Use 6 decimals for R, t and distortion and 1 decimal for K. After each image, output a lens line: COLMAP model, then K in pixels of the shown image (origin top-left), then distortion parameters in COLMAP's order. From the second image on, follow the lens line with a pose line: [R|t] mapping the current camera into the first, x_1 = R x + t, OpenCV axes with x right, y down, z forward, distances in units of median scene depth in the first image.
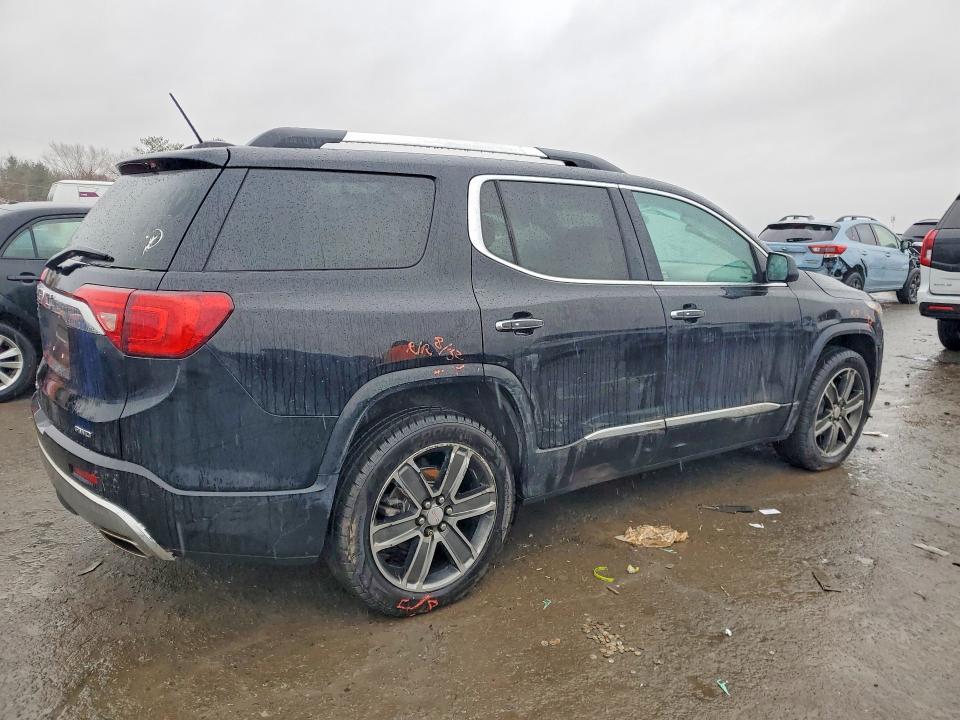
lens RADIAL K [[651.3, 0, 480.0], [0, 651.3, 360.0], [0, 0, 1]] dist [-0.030257, -0.001670]
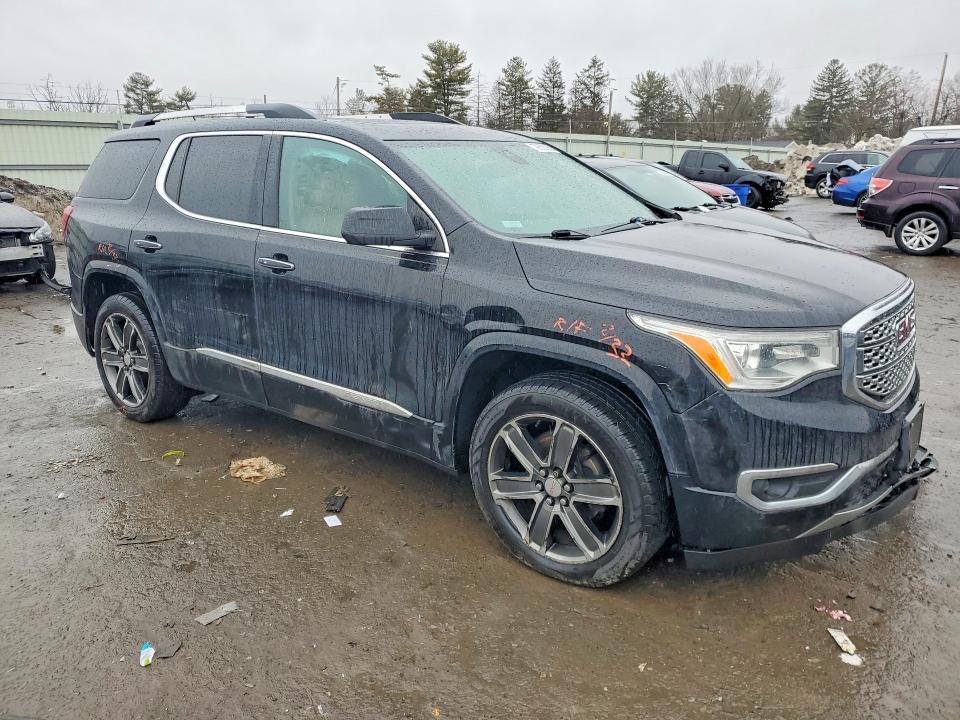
lens RADIAL K [[651.3, 0, 480.0], [0, 651.3, 360.0], [0, 0, 1]] dist [-0.030257, -0.001670]
pose [[0.450284, 0.243719, -0.858979, 1.258018], [-0.206095, 0.964418, 0.165598, -0.147312], [0.868775, 0.102465, 0.484491, 0.772501]]
